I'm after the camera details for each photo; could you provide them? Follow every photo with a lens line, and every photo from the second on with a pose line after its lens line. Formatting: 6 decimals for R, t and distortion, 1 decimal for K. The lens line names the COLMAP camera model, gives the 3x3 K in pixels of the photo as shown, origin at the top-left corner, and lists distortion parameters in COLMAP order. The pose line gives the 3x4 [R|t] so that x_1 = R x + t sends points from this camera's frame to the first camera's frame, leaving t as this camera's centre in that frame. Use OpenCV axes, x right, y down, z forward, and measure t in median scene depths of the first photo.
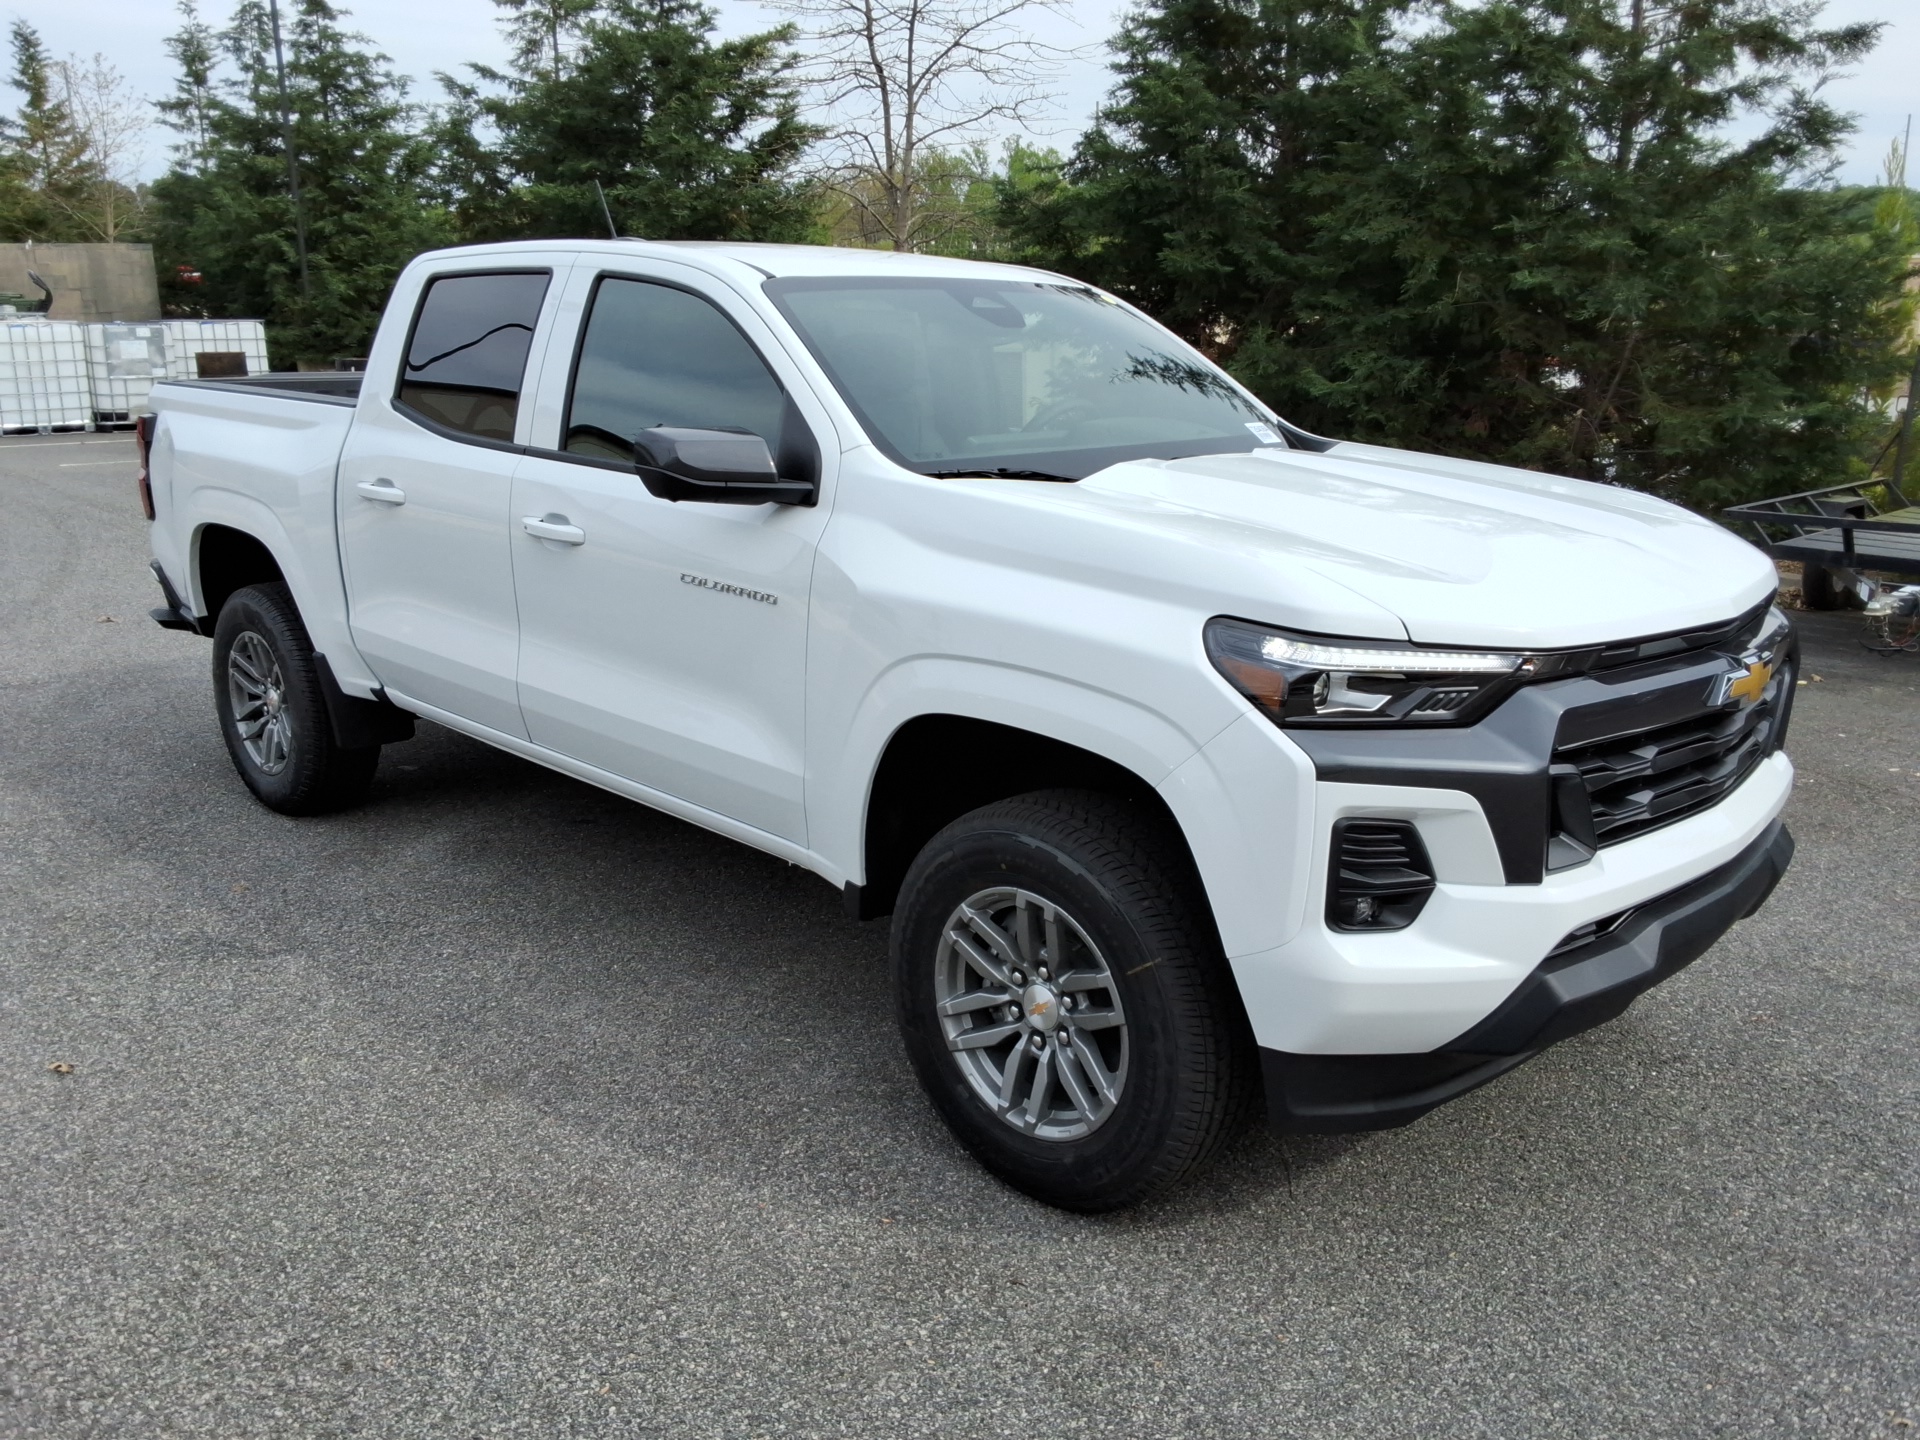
lens RADIAL K [[1532.4, 0, 971.0], [0, 1532.4, 702.3], [0, 0, 1]] dist [0.115861, -0.151496]
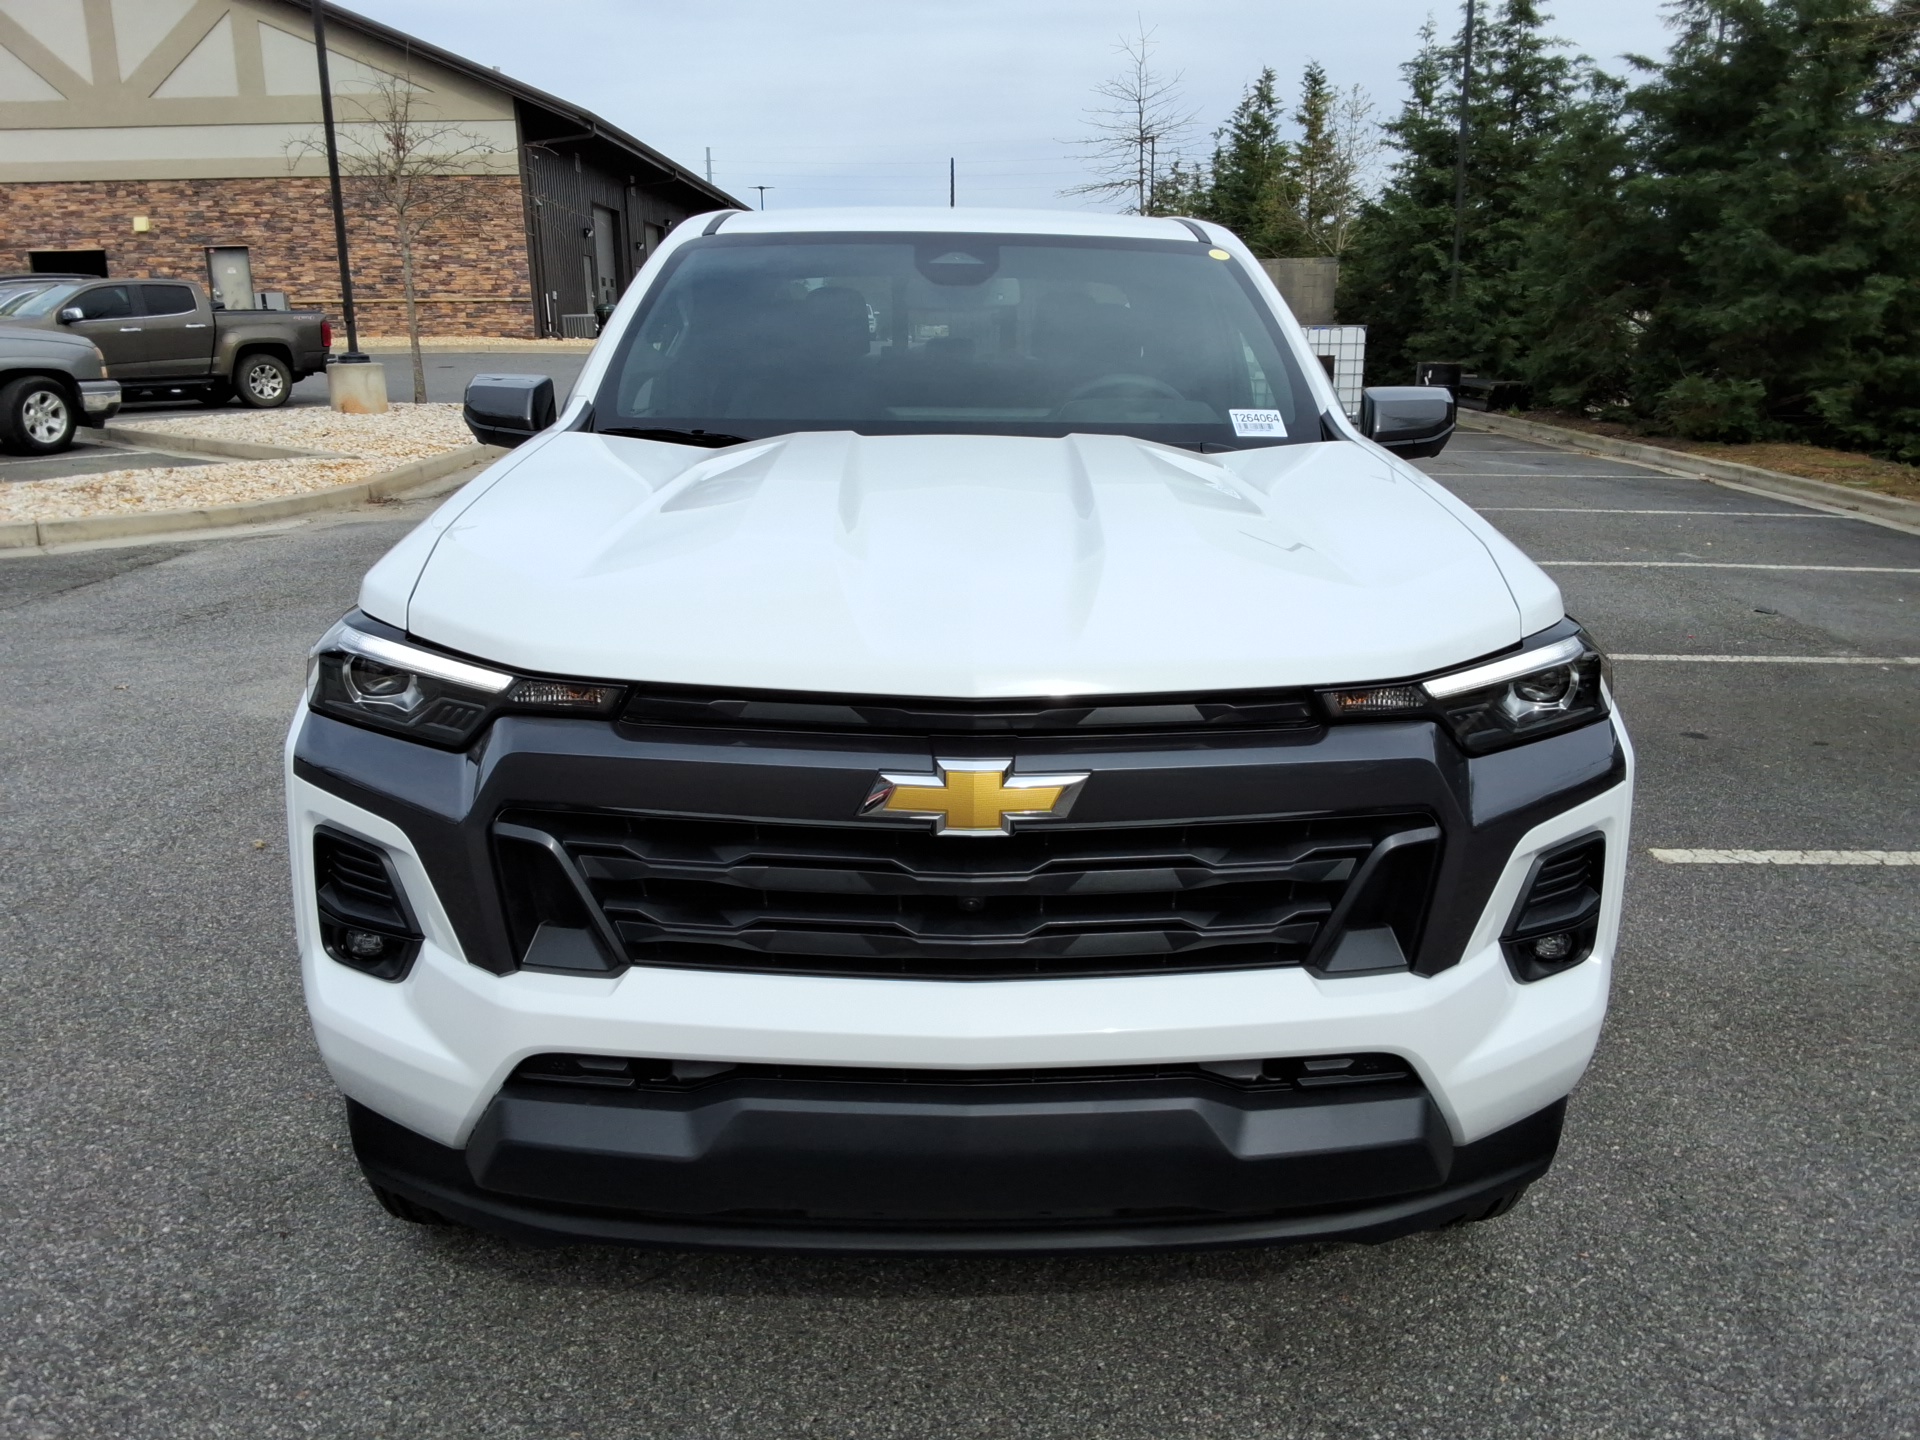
lens RADIAL K [[1543.3, 0, 972.0], [0, 1543.3, 700.4], [0, 0, 1]] dist [0.119235, -0.179518]
pose [[0.713317, 0.172197, -0.679358, 0.095358], [-0.178959, 0.981964, 0.060993, -0.009695], [0.677608, 0.078070, 0.731267, 0.053950]]
